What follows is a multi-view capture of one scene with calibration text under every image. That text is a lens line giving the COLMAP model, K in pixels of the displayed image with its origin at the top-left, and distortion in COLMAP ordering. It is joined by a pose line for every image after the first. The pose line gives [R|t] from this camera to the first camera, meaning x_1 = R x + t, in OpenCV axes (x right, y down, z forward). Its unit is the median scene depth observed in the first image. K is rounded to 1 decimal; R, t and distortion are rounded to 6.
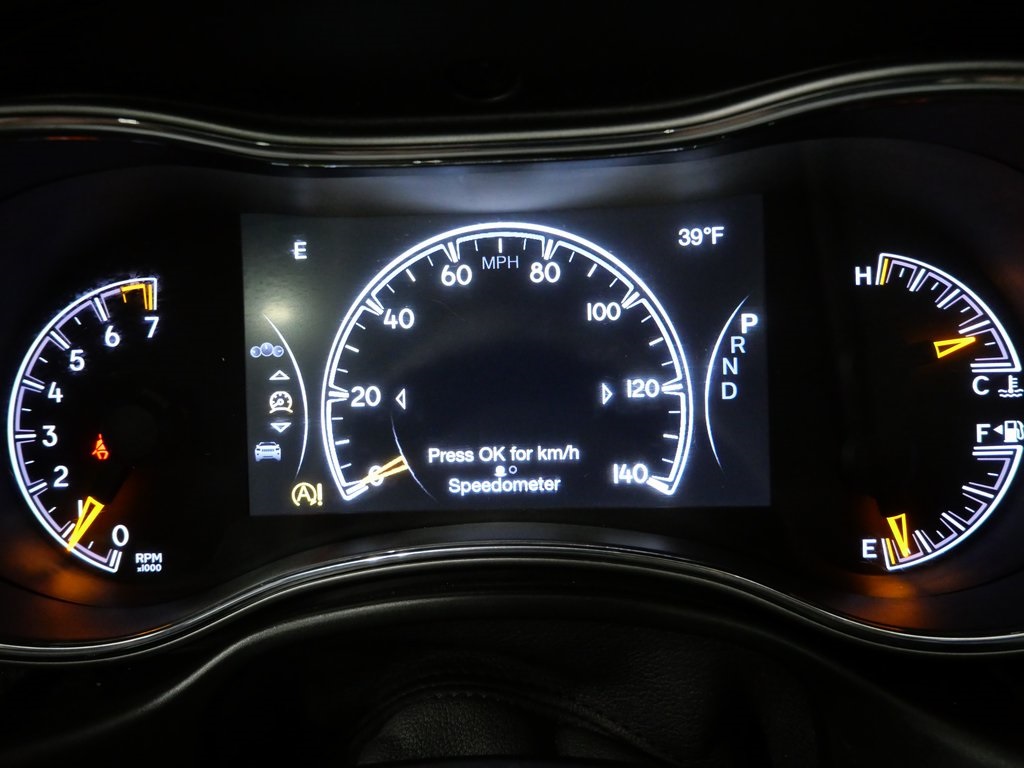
lens RADIAL K [[772.4, 0, 517.1], [0, 772.4, 384.5], [0, 0, 1]] dist [-0.034262, 0.000965]
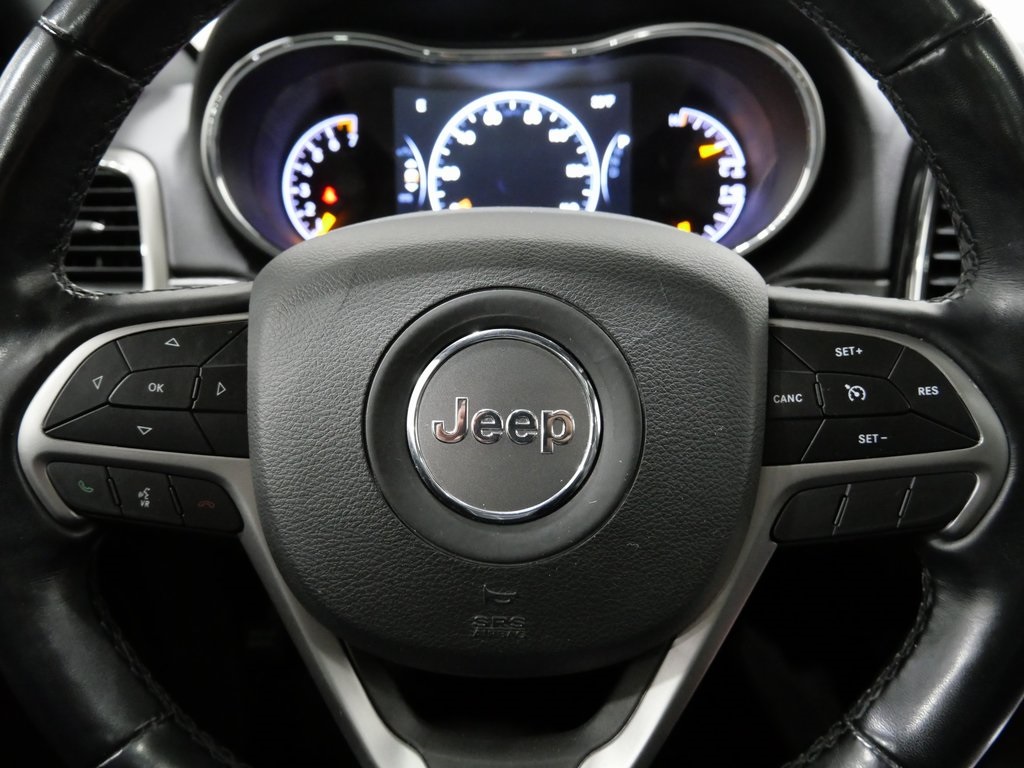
lens RADIAL K [[735.7, 0, 515.3], [0, 735.7, 380.7], [0, 0, 1]] dist [-0.036406, 0.004054]
pose [[0.999640, 0.009705, 0.025031, -0.058935], [-0.011969, 0.995692, 0.091942, 0.415150], [-0.024031, -0.092209, 0.995450, -1.163683]]
